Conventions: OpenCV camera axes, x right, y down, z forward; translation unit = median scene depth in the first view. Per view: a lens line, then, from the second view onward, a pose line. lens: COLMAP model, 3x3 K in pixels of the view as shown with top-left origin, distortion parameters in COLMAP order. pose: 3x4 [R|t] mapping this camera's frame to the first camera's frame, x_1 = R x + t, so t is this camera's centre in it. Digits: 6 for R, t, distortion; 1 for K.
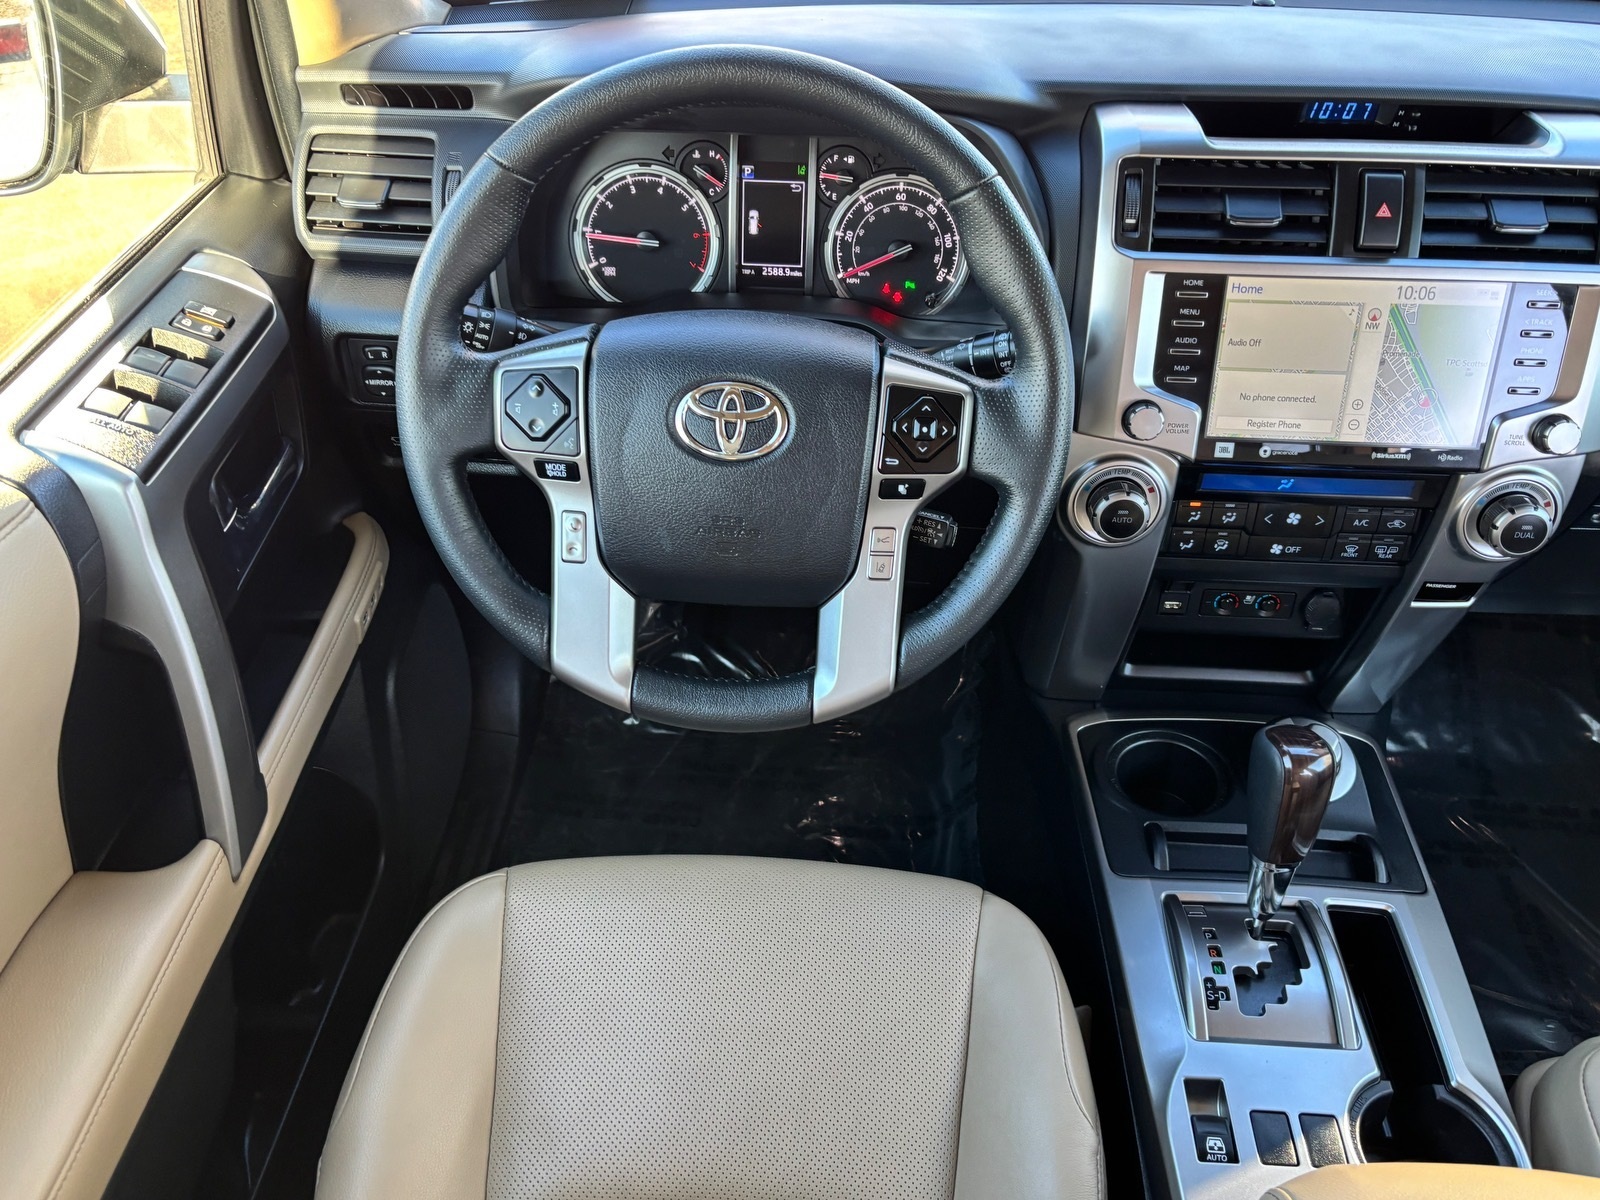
lens RADIAL K [[1224.9, 0, 797.6], [0, 1224.9, 614.7], [0, 0, 1]] dist [0.030629, -0.043579]
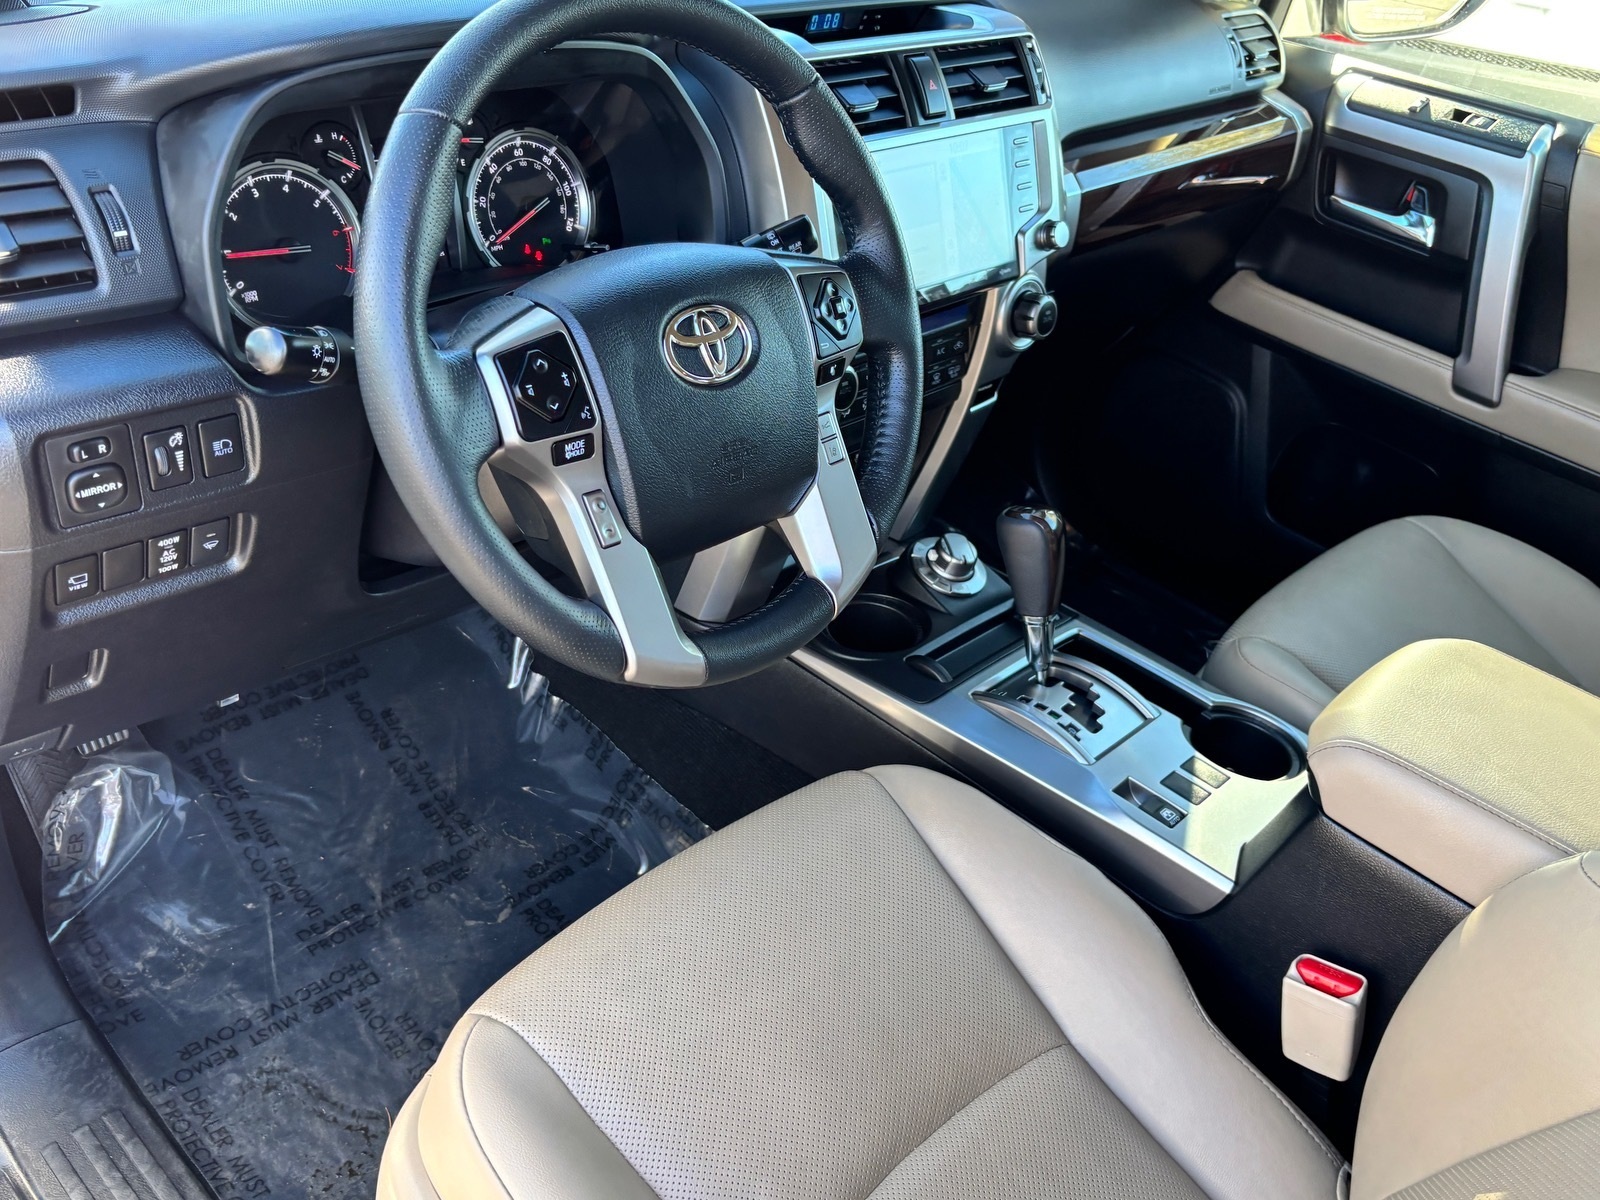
lens RADIAL K [[1428.3, 0, 811.6], [0, 1428.3, 613.7], [0, 0, 1]] dist [0.016854, -0.033523]
pose [[0.638623, -0.363716, 0.678138, -0.702776], [0.410159, 0.906521, 0.099949, -0.035634], [-0.651099, 0.214315, 0.728106, 0.129030]]
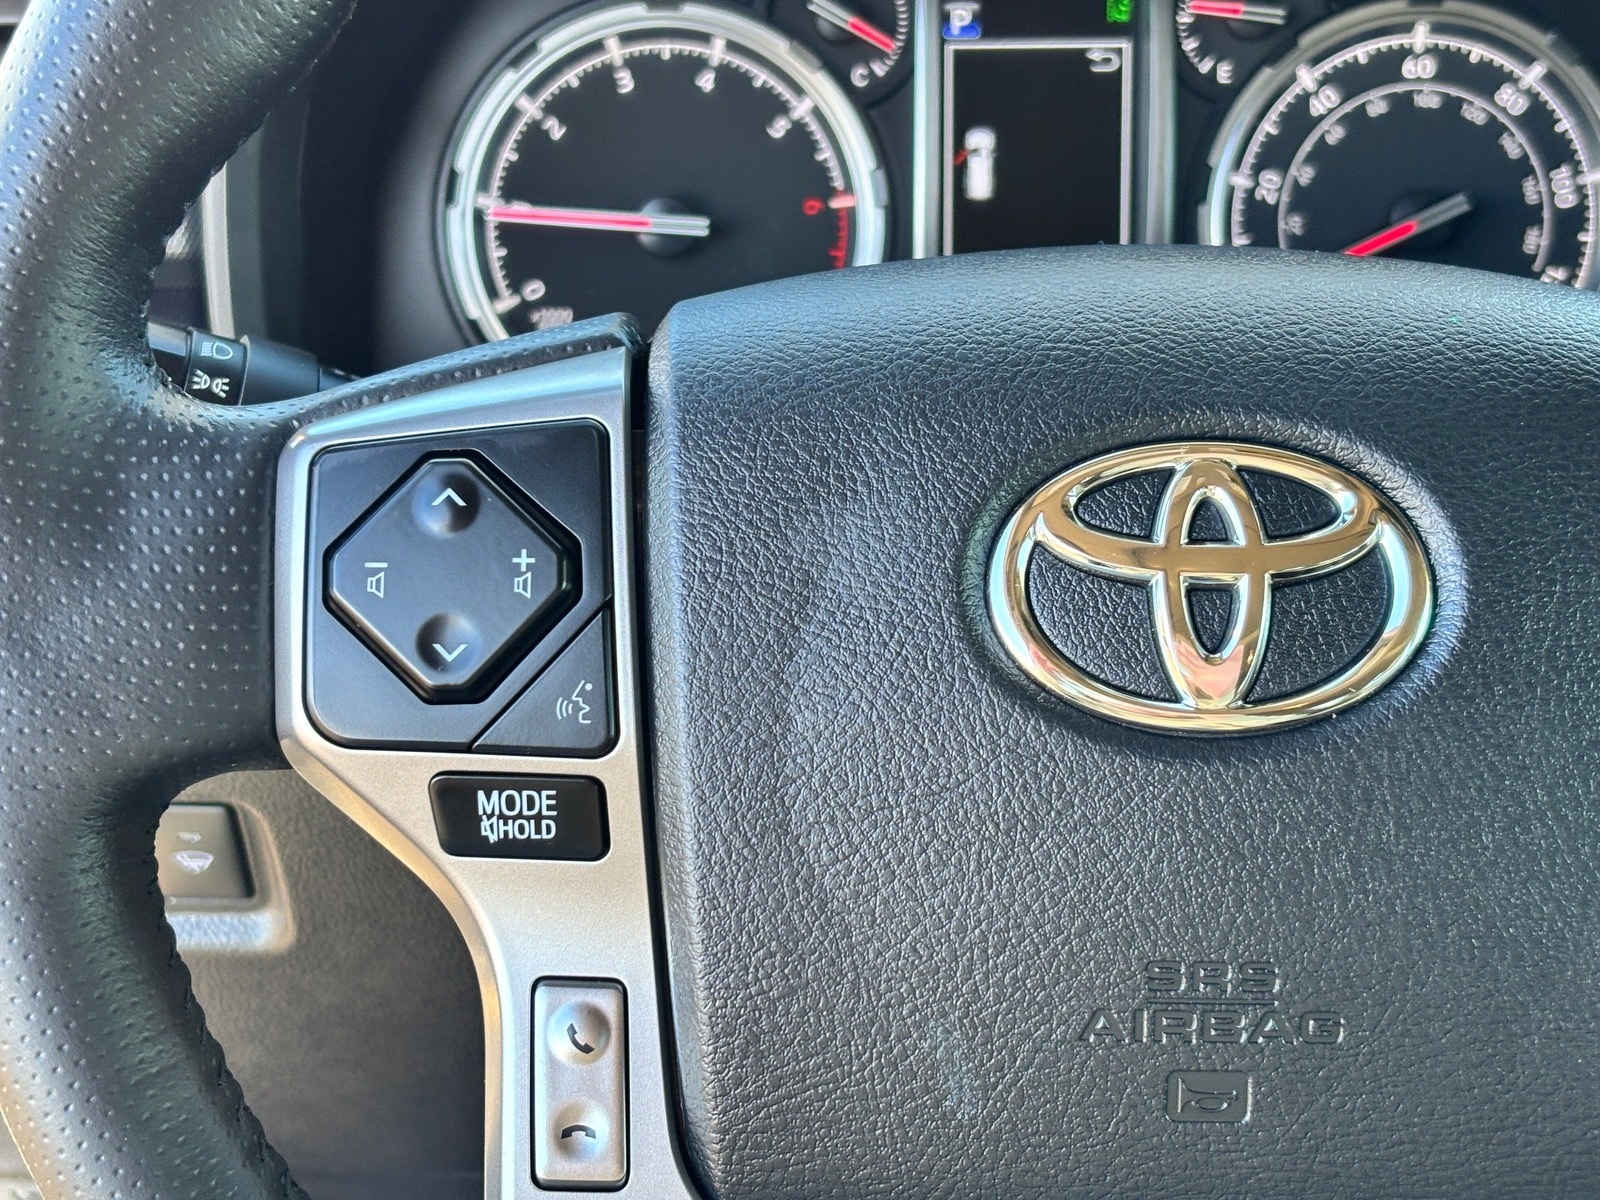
lens RADIAL K [[2506.3, 0, 781.1], [0, 2506.3, 654.8], [0, 0, 1]] dist [0.067708, 0.000000]
pose [[0.998327, -0.041044, 0.040737, -0.136119], [0.050596, 0.961070, -0.271631, -0.004382], [-0.028002, 0.273238, 0.961539, 0.407478]]
